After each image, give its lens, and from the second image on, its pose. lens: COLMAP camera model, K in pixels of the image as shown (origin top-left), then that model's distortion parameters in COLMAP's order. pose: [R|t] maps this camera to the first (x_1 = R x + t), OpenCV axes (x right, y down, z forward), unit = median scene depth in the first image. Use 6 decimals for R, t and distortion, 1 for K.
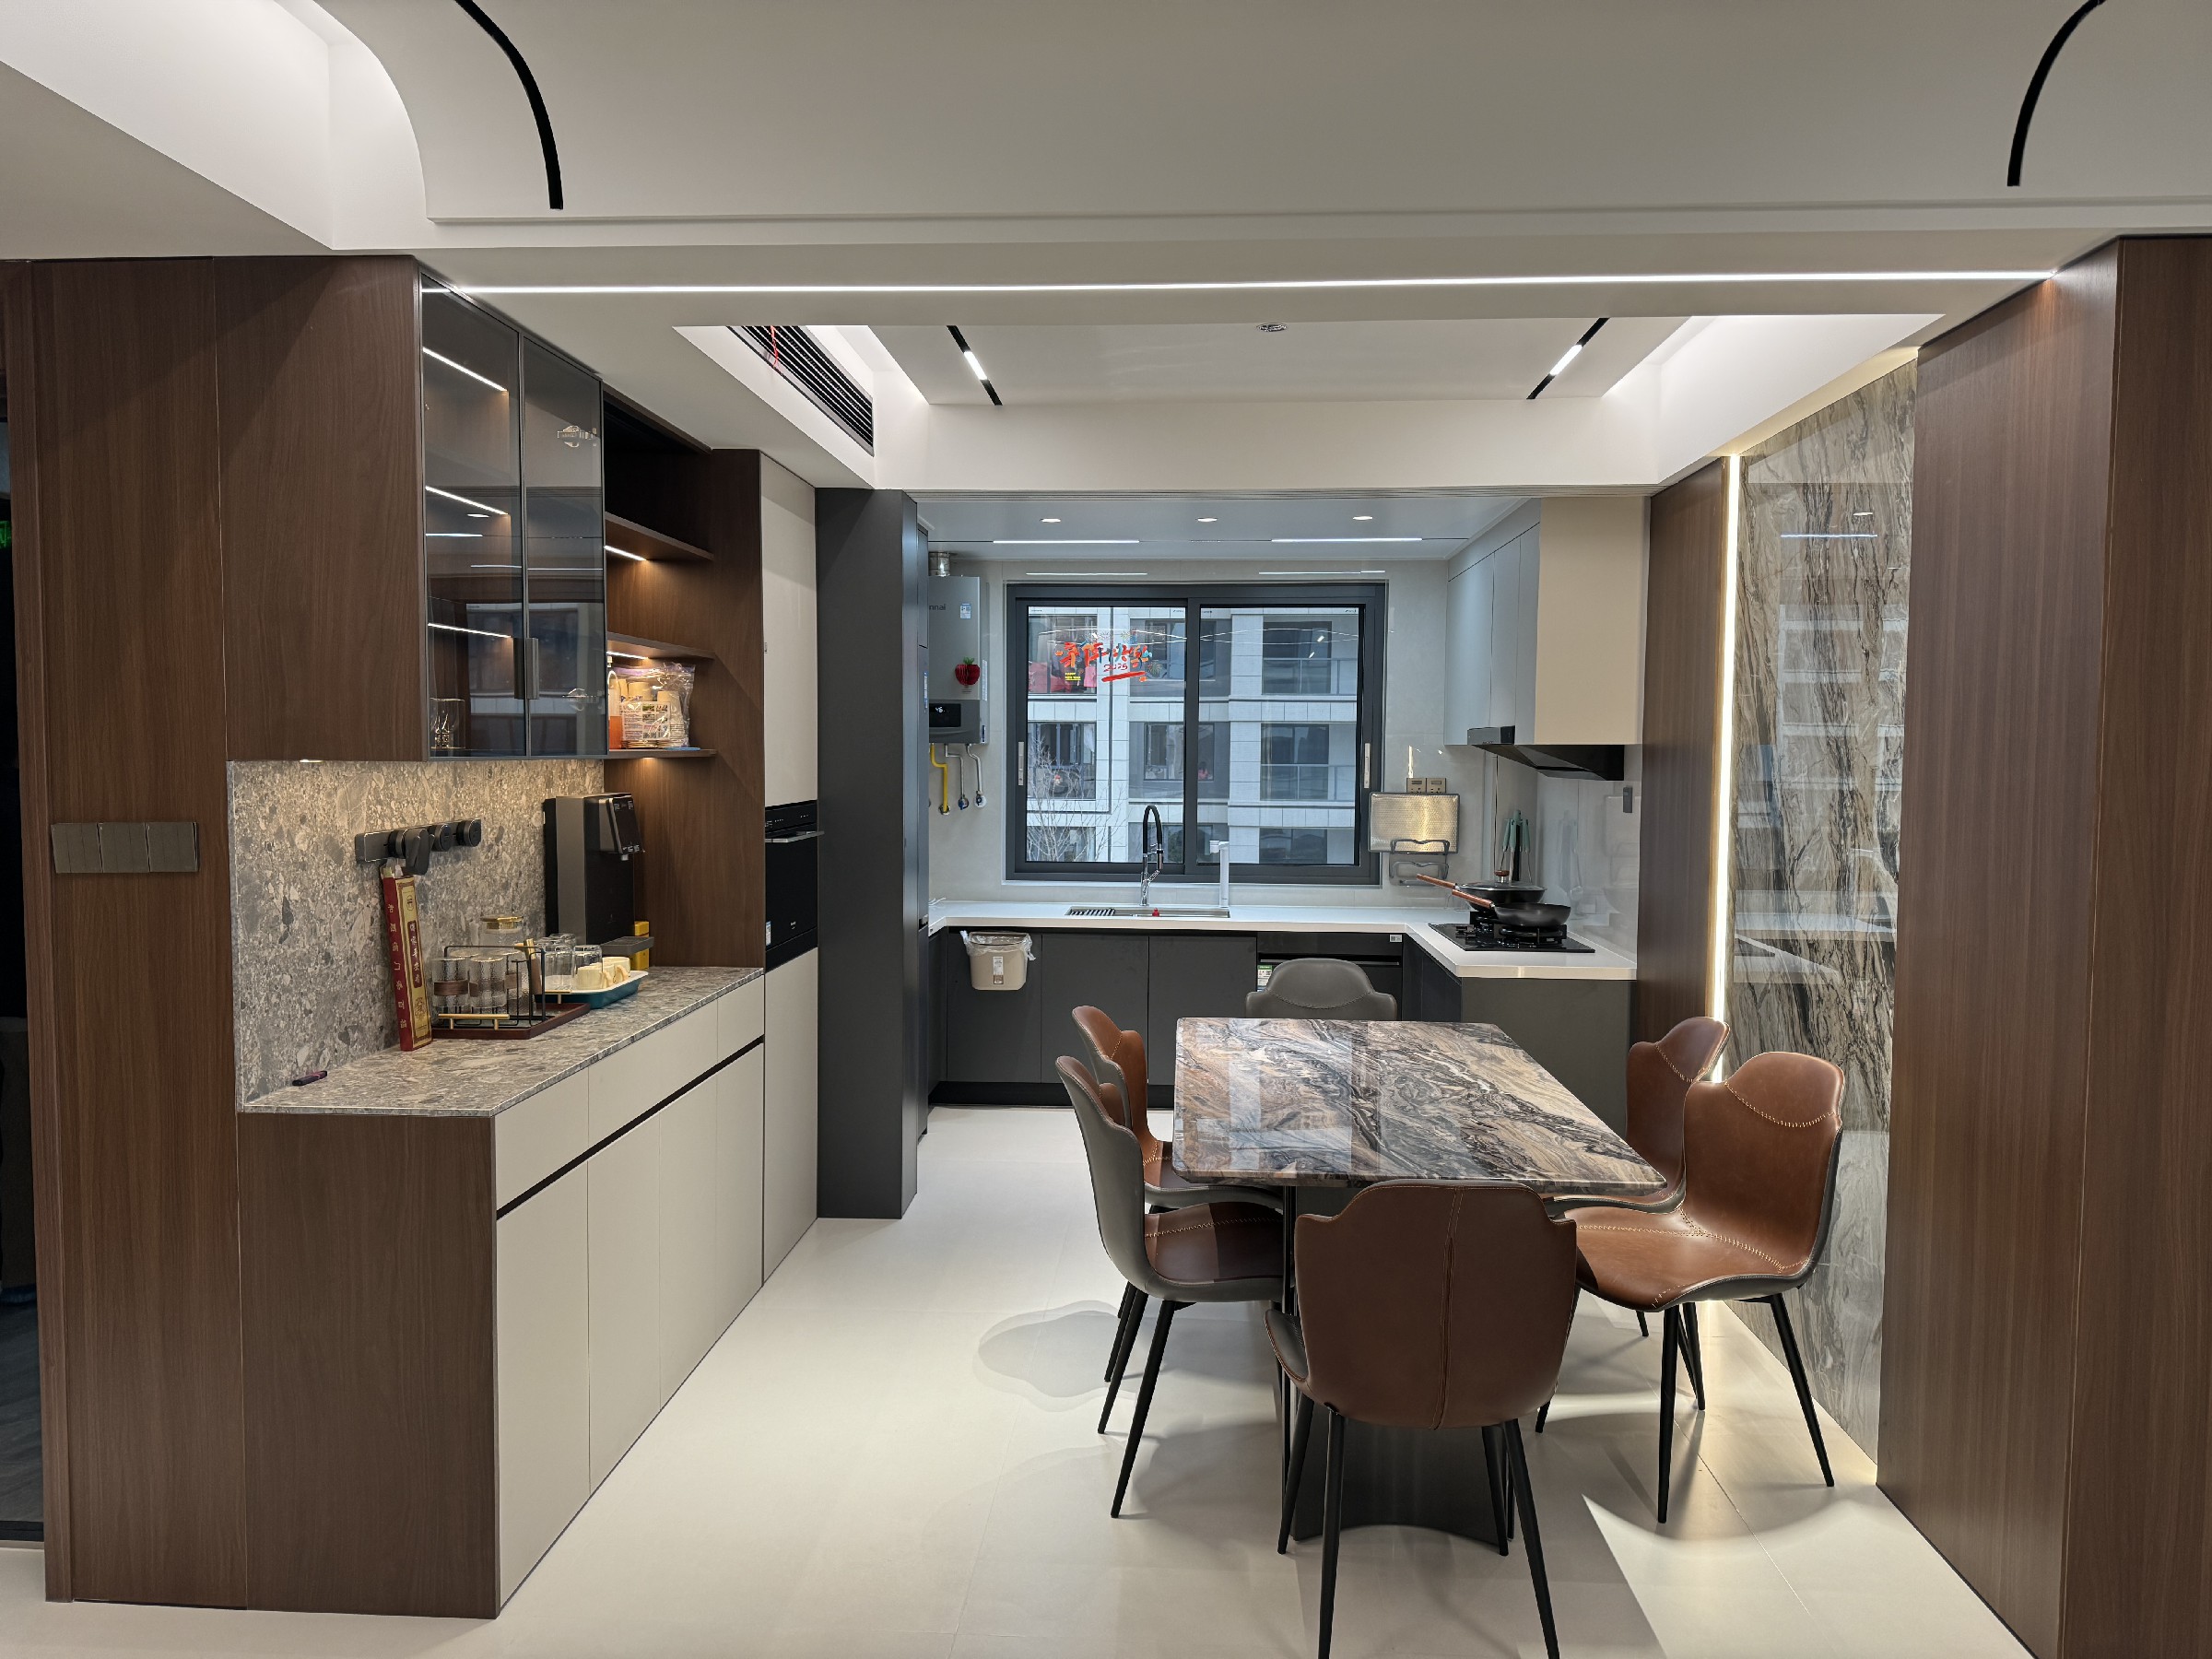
lens RADIAL K [[1542.2, 0, 1108.8], [0, 1542.2, 834.0], [0, 0, 1]] dist [0.149407, -0.249349]
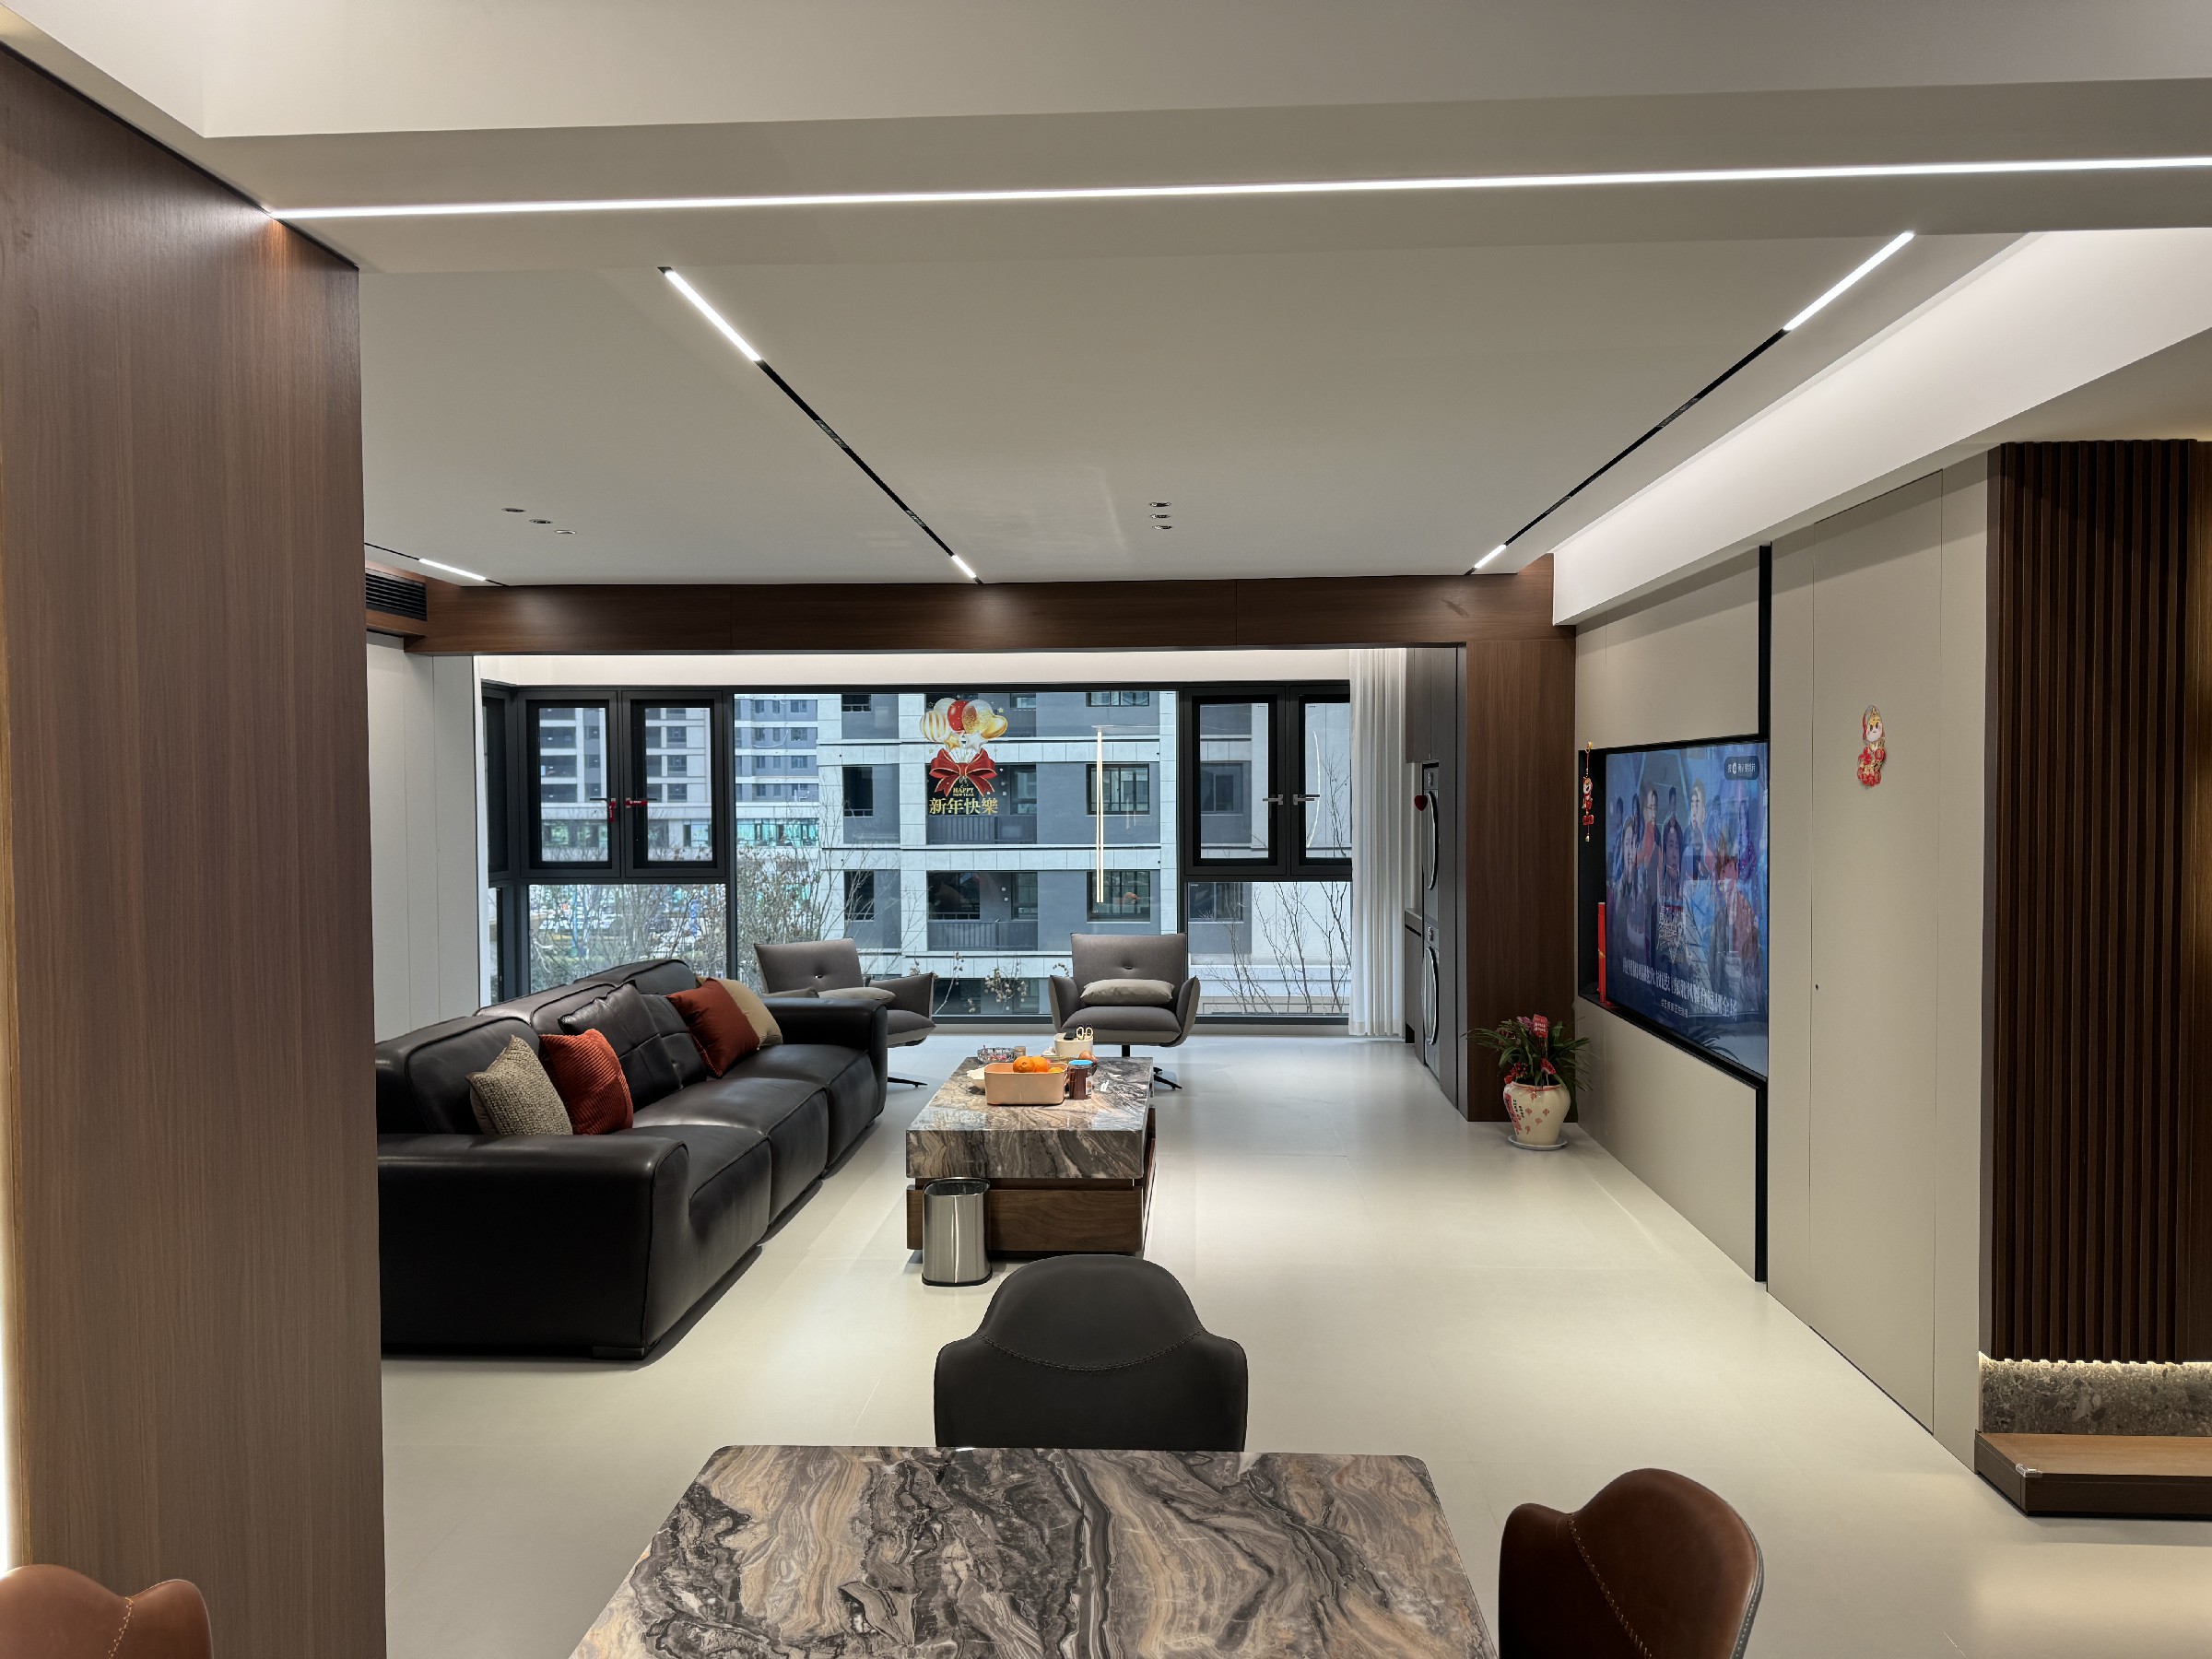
lens RADIAL K [[1542.2, 0, 1108.8], [0, 1542.2, 834.0], [0, 0, 1]] dist [0.149407, -0.249349]
pose [[-0.999968, -0.000618, -0.007933, 0.128515], [-0.001297, 0.996305, 0.085870, -0.078996], [0.007851, 0.085878, -0.996275, 1.163657]]
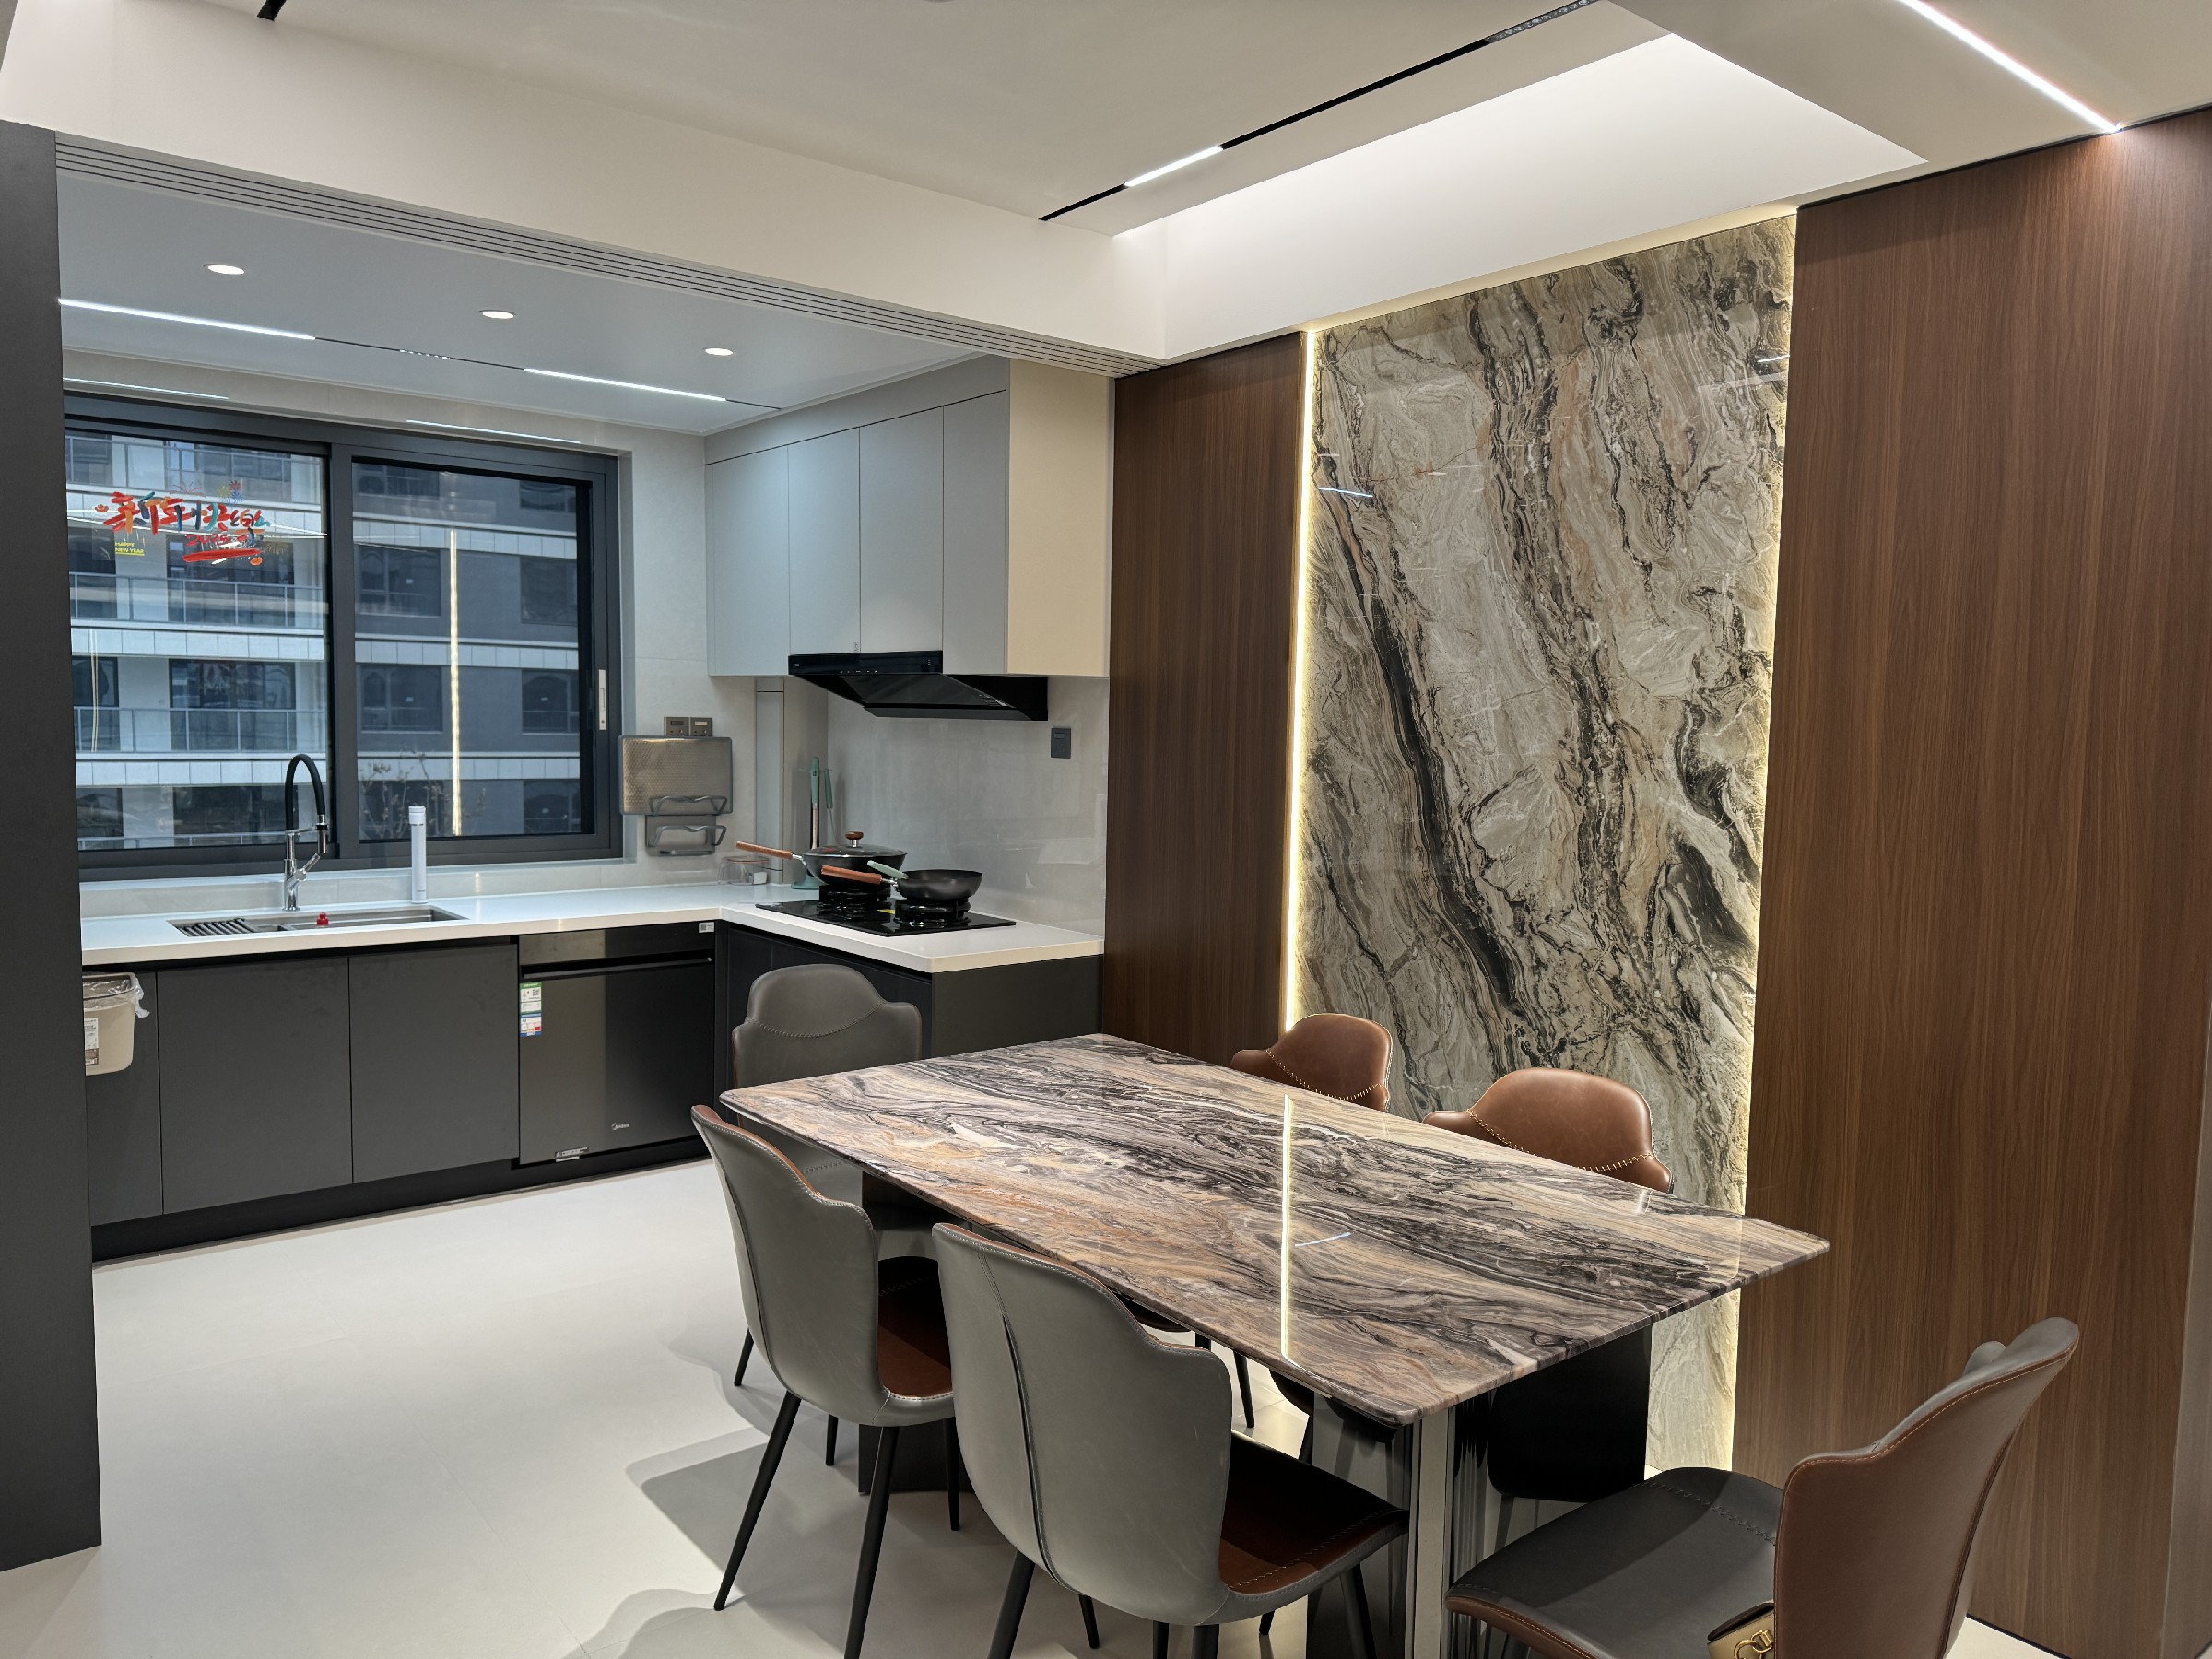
lens RADIAL K [[1551.9, 0, 1092.9], [0, 1551.9, 826.6], [0, 0, 1]] dist [0.101643, -0.128621]
pose [[0.748044, -0.042144, 0.662309, -0.275691], [0.024050, 0.999048, 0.036408, -0.008196], [-0.663213, -0.011306, 0.748345, 0.465126]]
